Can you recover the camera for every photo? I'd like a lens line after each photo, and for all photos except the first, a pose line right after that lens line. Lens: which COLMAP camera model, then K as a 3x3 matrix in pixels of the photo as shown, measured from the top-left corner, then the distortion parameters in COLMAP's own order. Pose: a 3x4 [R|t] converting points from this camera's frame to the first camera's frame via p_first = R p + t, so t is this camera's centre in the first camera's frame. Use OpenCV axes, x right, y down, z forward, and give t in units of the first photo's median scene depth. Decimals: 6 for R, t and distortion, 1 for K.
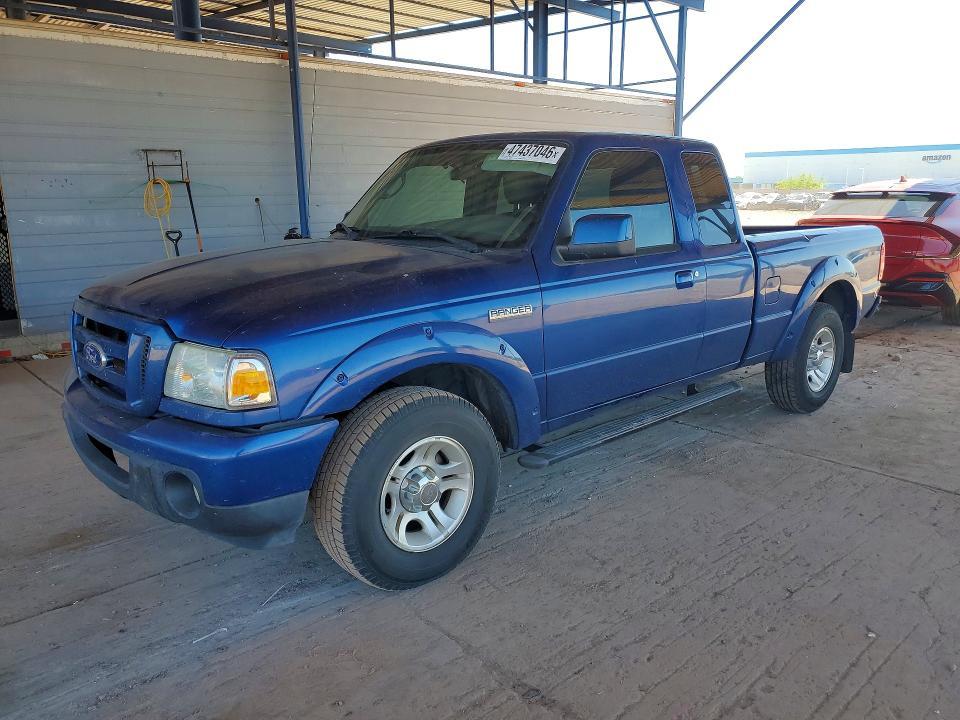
lens RADIAL K [[760.1, 0, 480.0], [0, 760.1, 360.0], [0, 0, 1]] dist [0.014069, 0.003790]
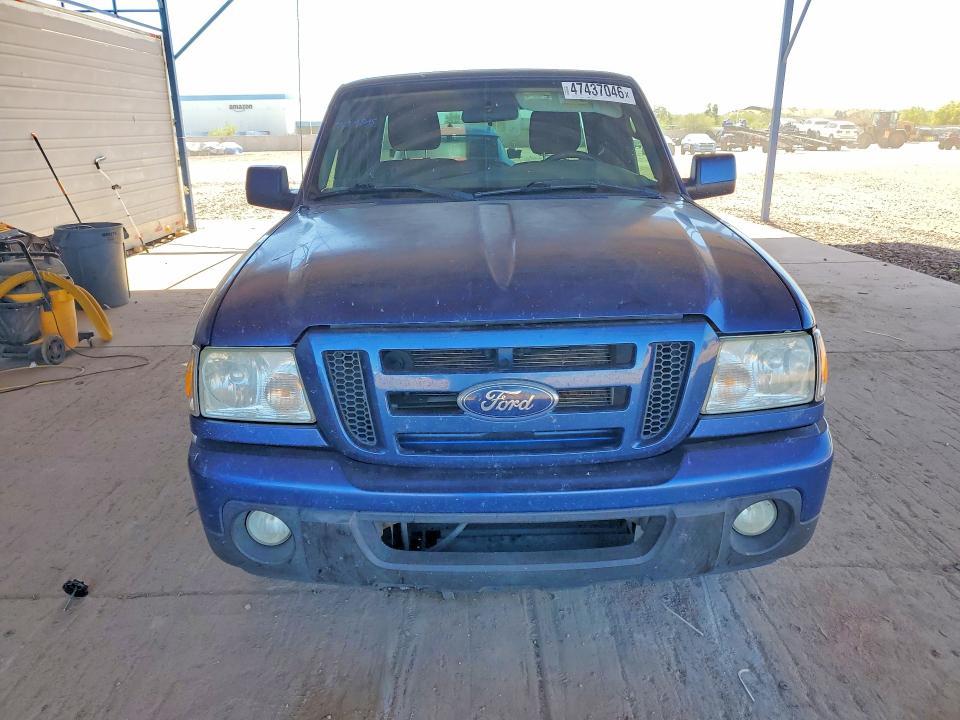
lens RADIAL K [[760.1, 0, 480.0], [0, 760.1, 360.0], [0, 0, 1]] dist [0.014069, 0.003790]
pose [[0.679272, -0.221264, 0.699737, -0.912052], [0.176423, 0.974739, 0.136959, -0.123885], [-0.712366, 0.030417, 0.701149, 0.541429]]
